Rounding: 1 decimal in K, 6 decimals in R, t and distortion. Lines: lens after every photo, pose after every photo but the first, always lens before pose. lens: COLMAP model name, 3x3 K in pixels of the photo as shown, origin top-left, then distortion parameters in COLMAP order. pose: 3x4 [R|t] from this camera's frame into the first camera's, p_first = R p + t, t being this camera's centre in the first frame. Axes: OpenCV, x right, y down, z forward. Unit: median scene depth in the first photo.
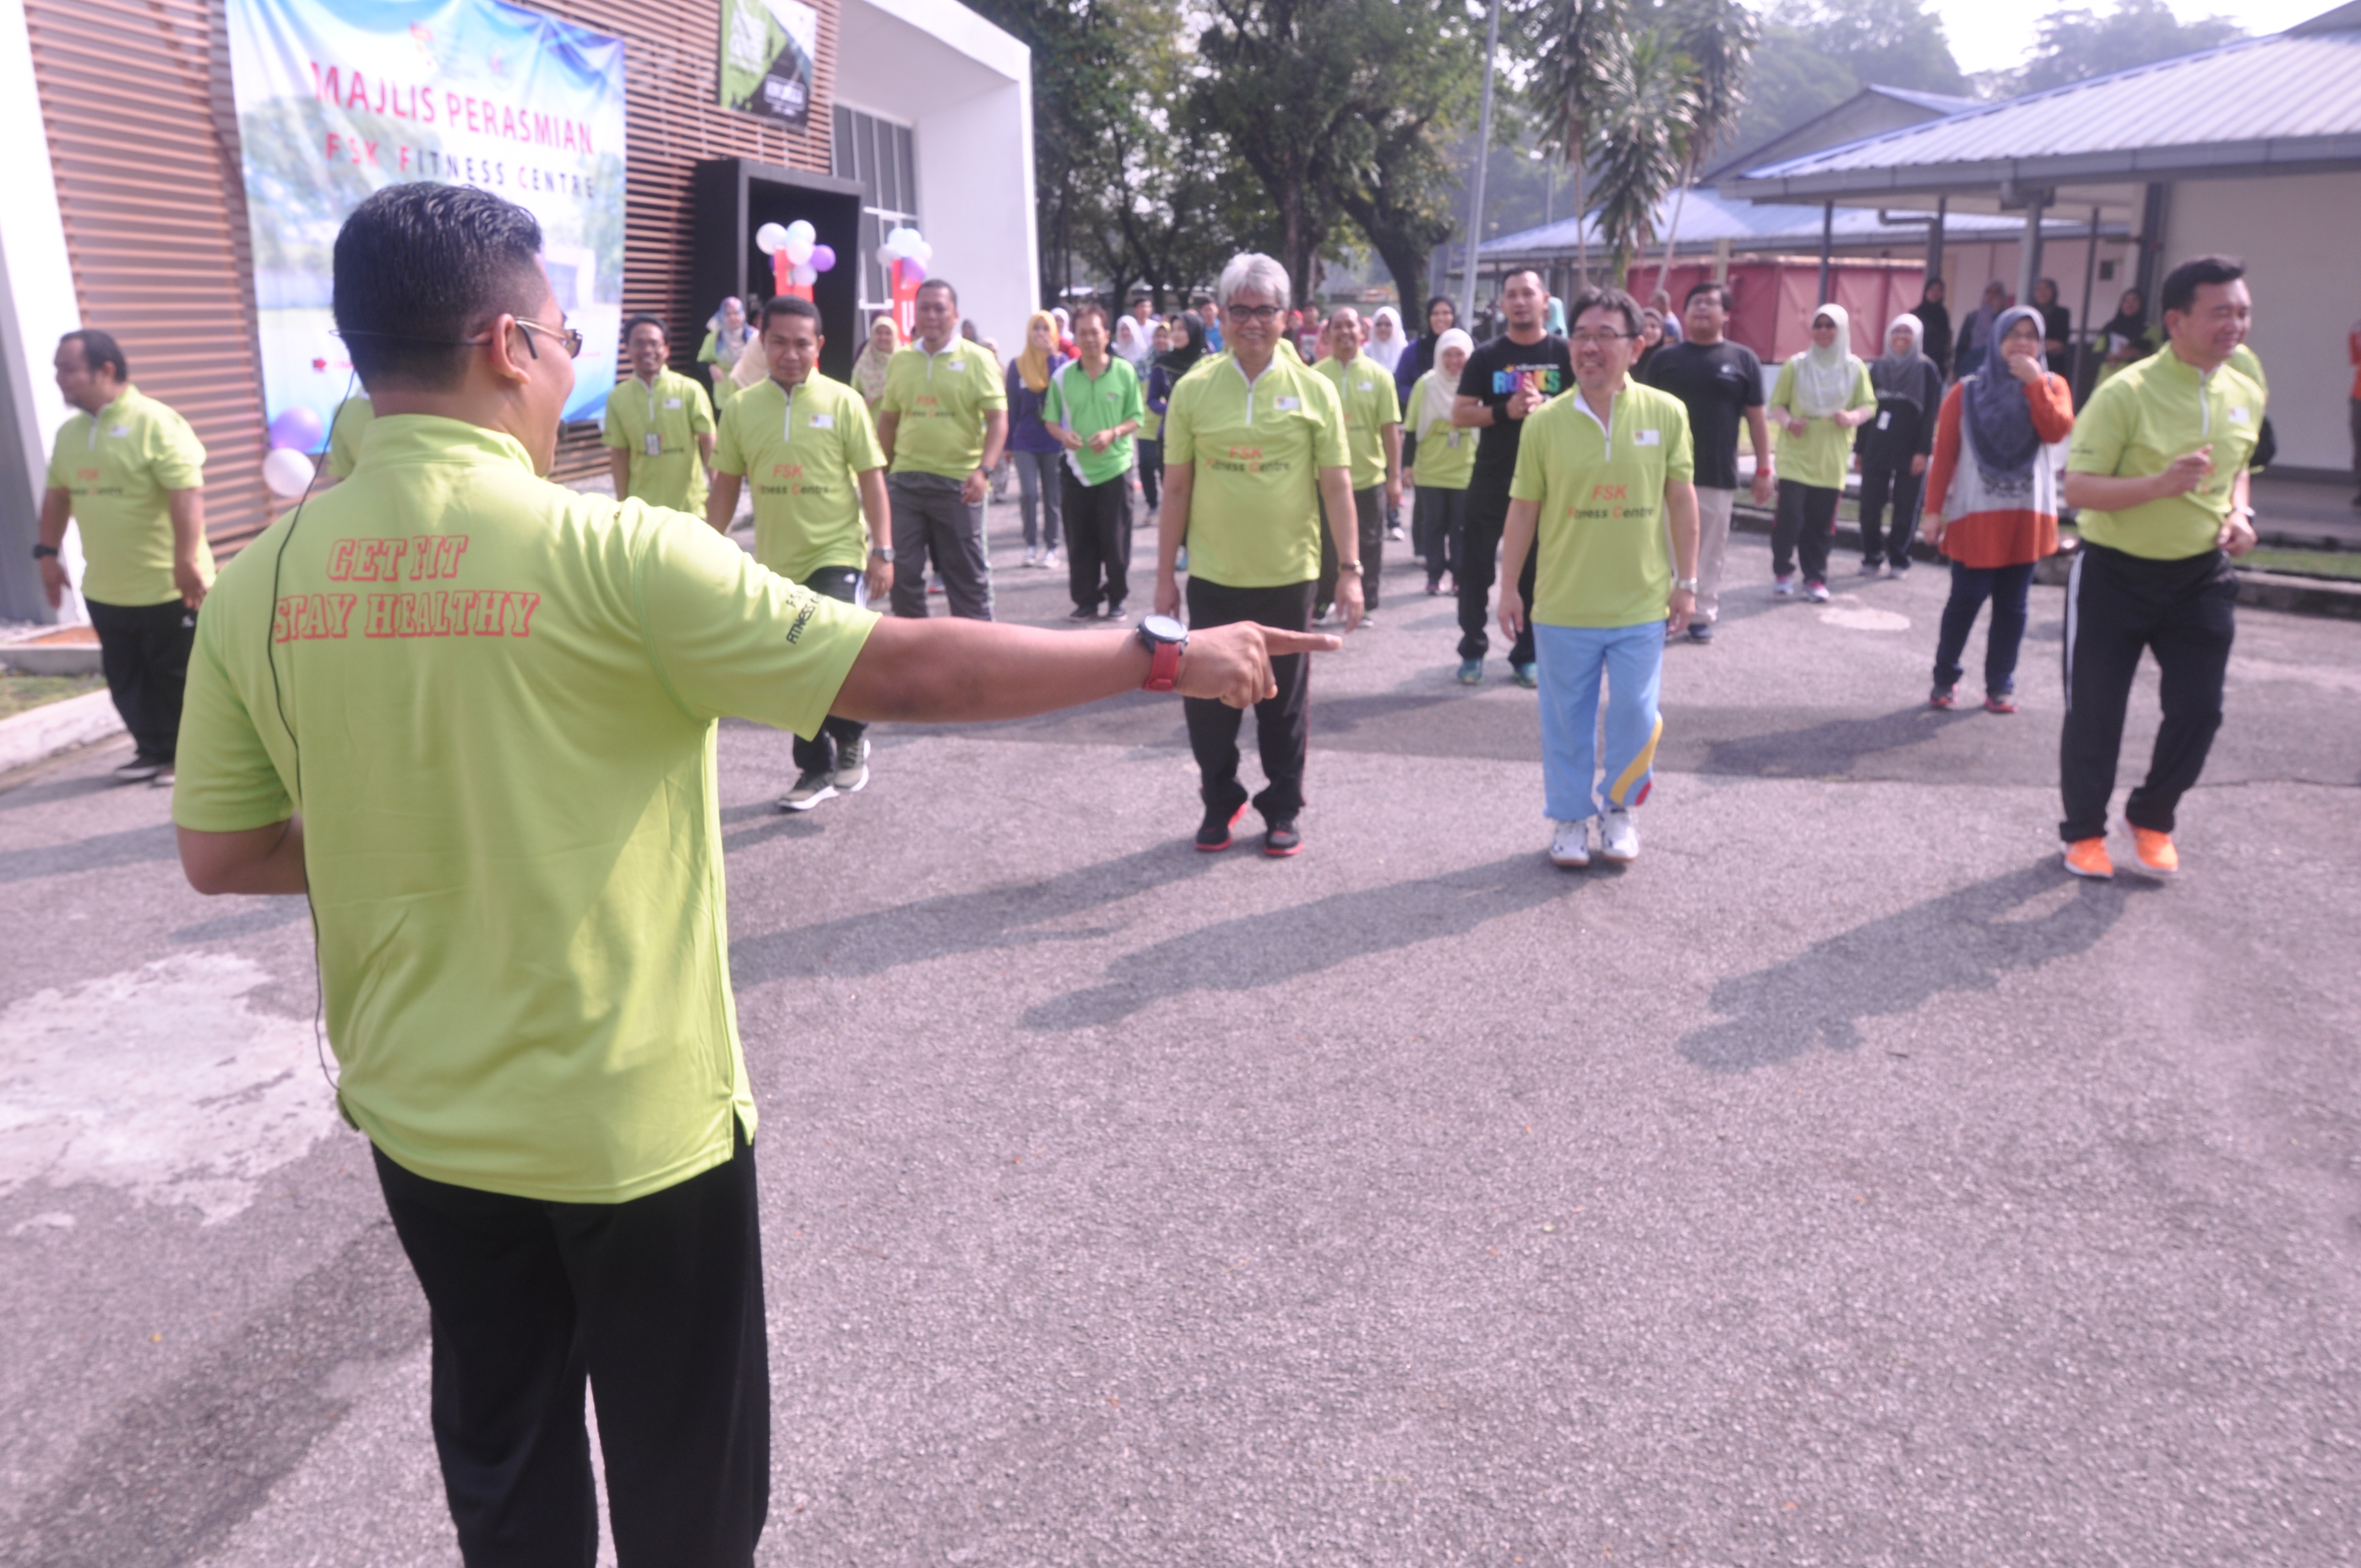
lens RADIAL K [[1670.4, 0, 1180.5], [0, 1670.4, 784.0], [0, 0, 1]] dist [-0.022753, -0.006862]
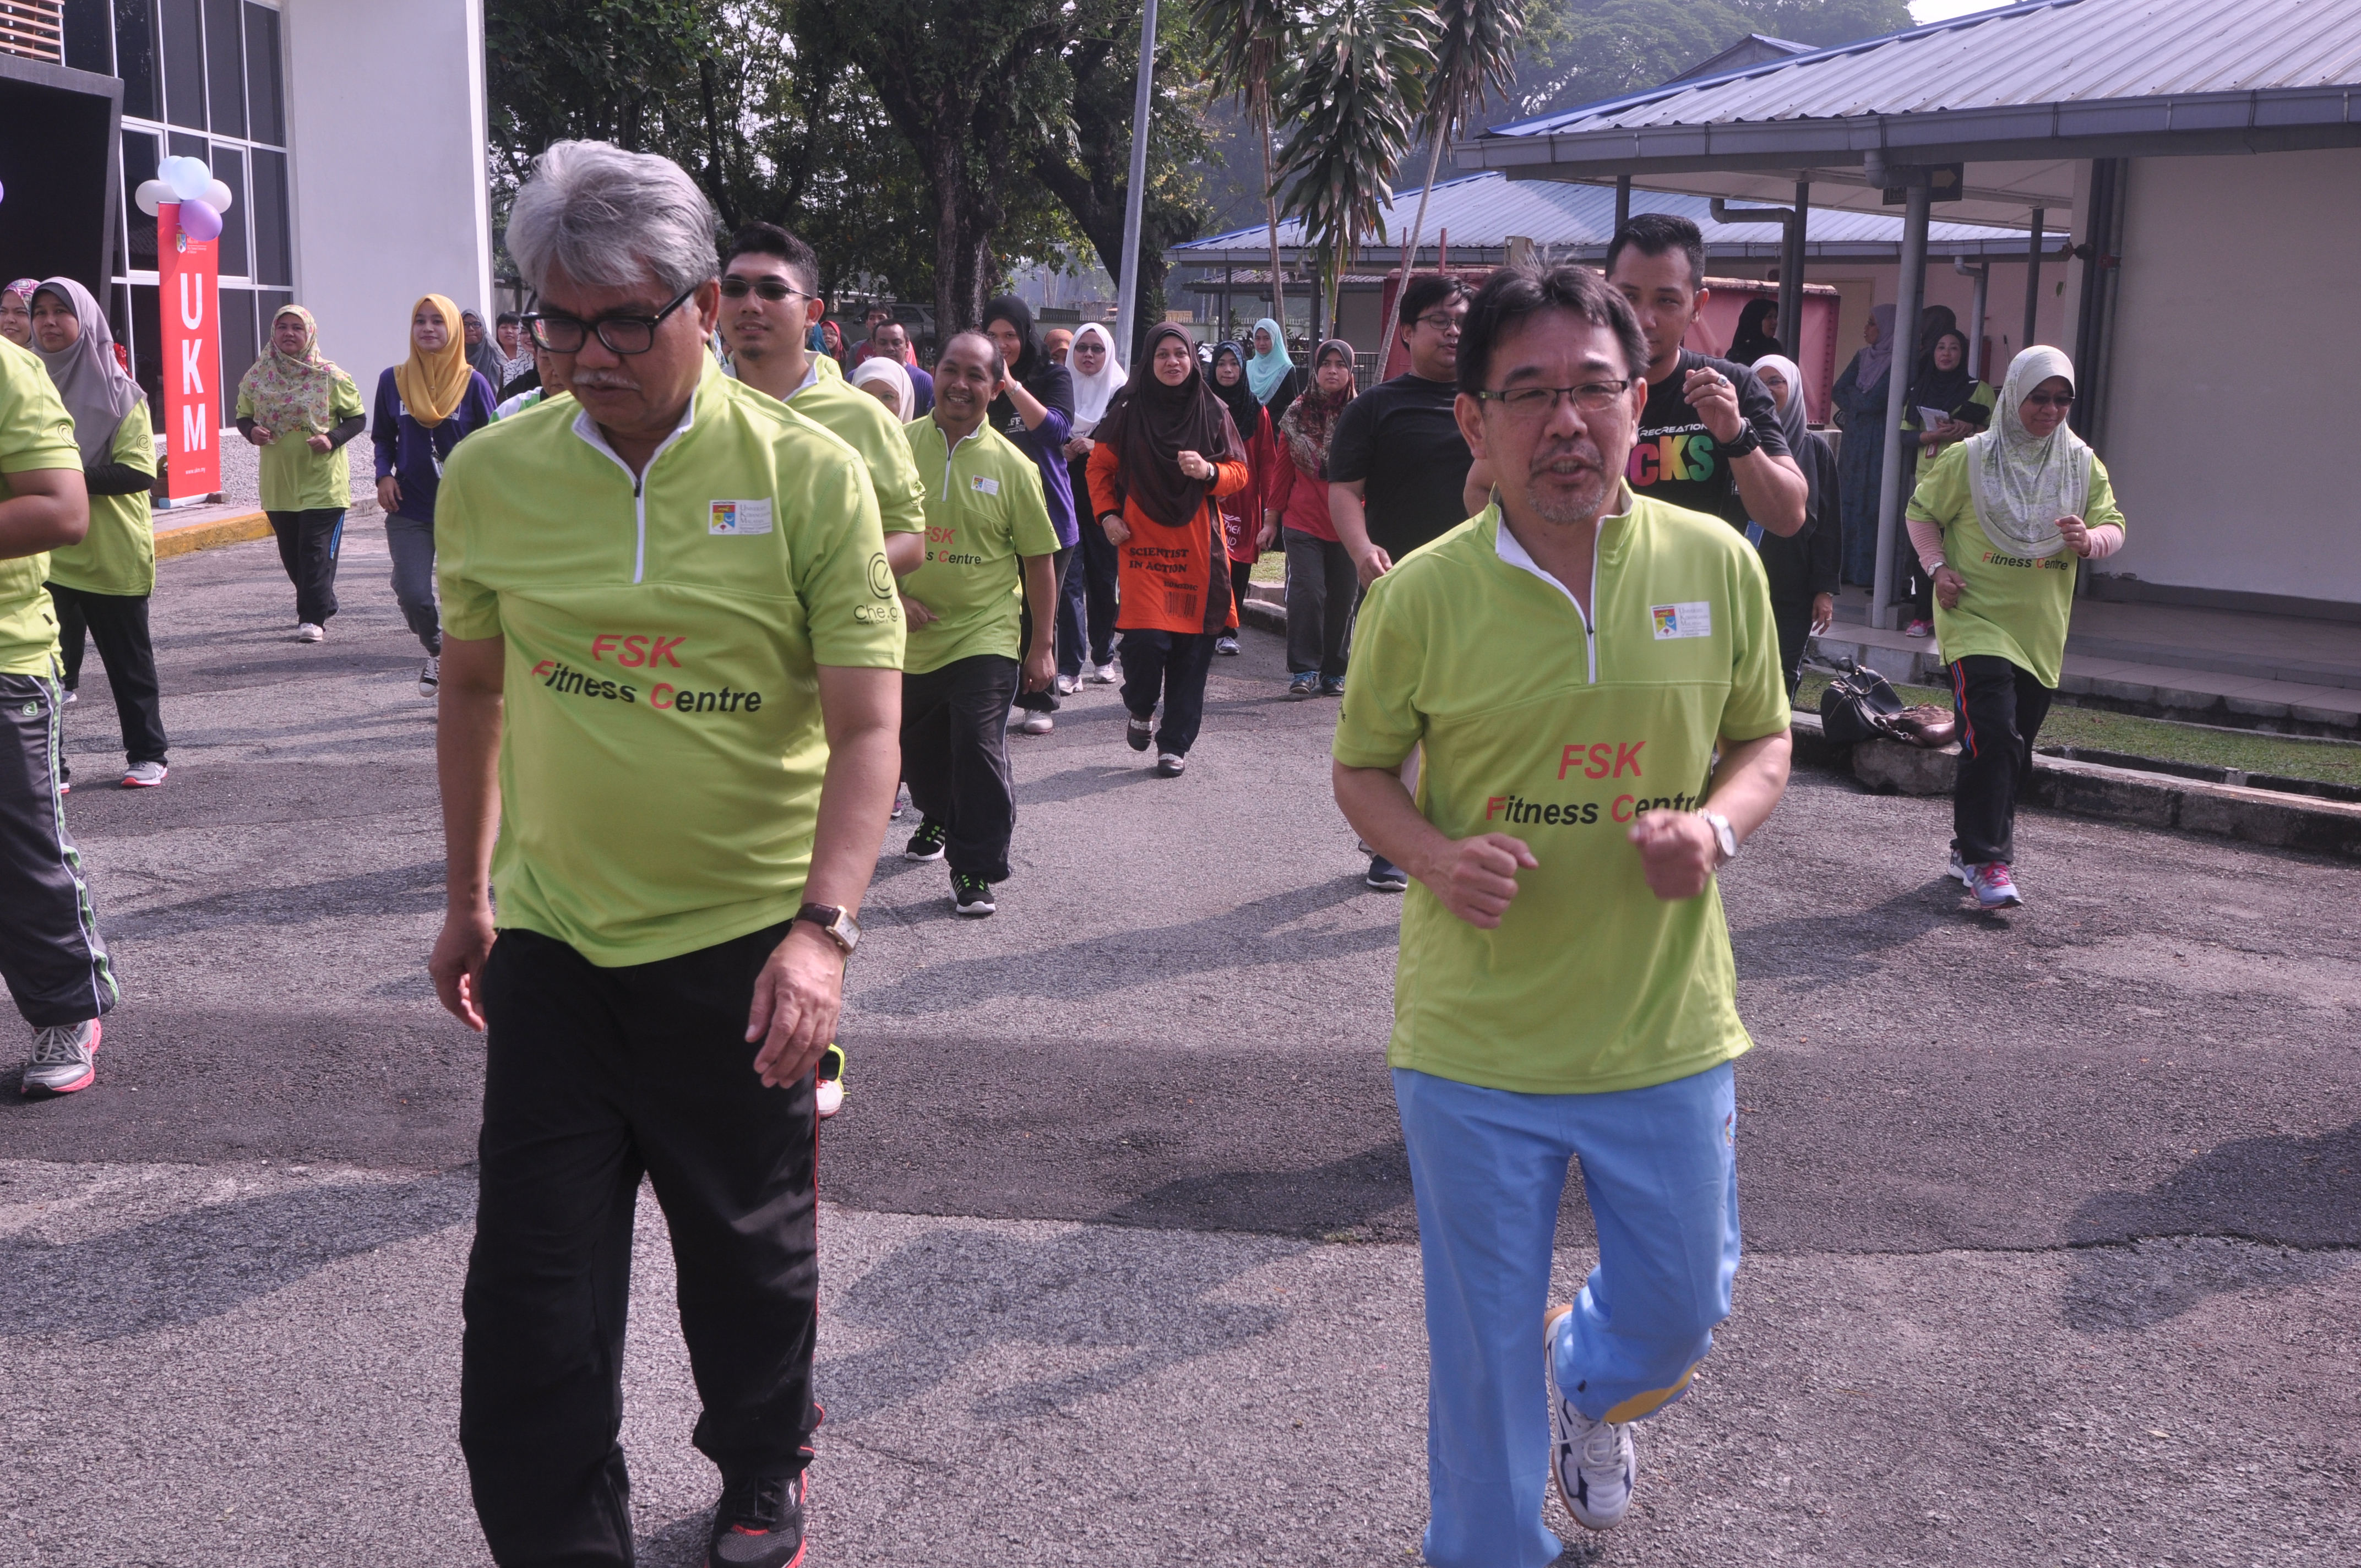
lens RADIAL K [[2444.3, 0, 1180.5], [0, 2444.3, 784.0], [0, 0, 1]] dist [0.026517, 0.048624]
pose [[0.990516, 0.016258, 0.136436, 0.086982], [-0.003372, 0.995552, -0.094151, -0.024202], [-0.137359, 0.092798, 0.986165, 0.097602]]
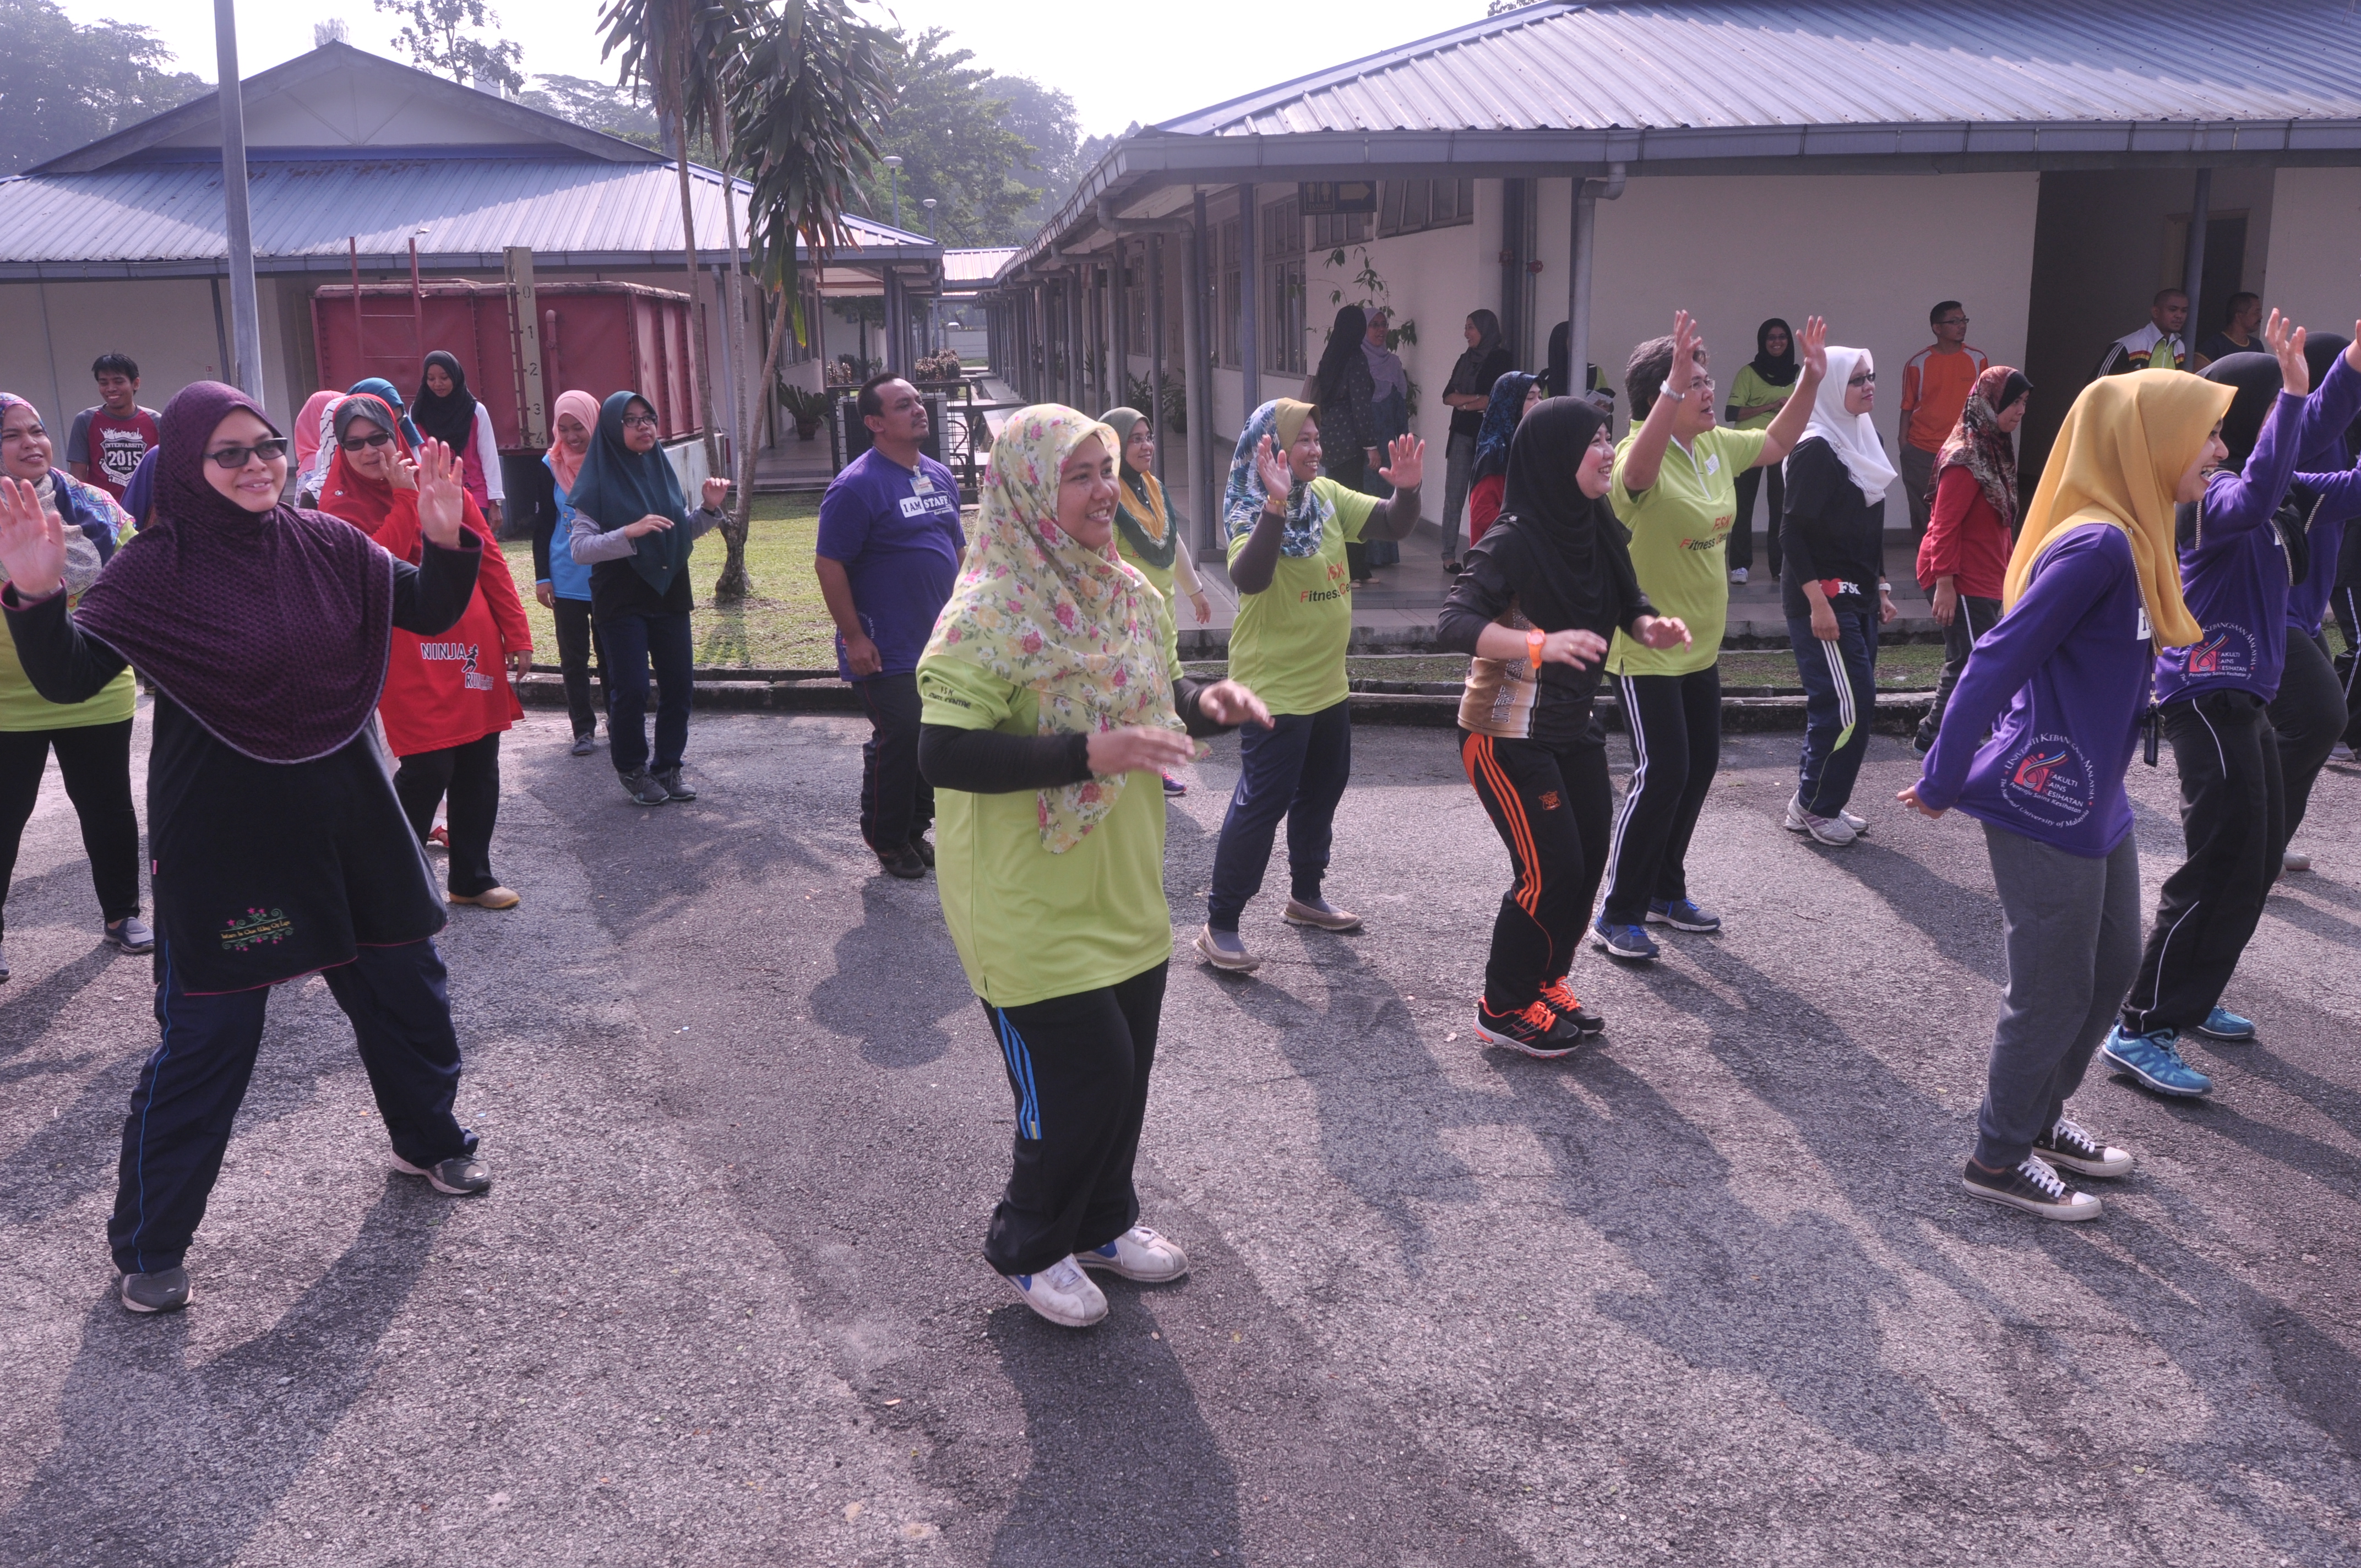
lens RADIAL K [[1973.0, 0, 1180.5], [0, 1973.0, 784.0], [0, 0, 1]] dist [0.005124, 0.000481]
pose [[0.537063, -0.186182, 0.822739, -0.238430], [0.241868, 0.968374, 0.061254, -0.172819], [-0.808124, 0.166097, 0.565109, 0.593263]]
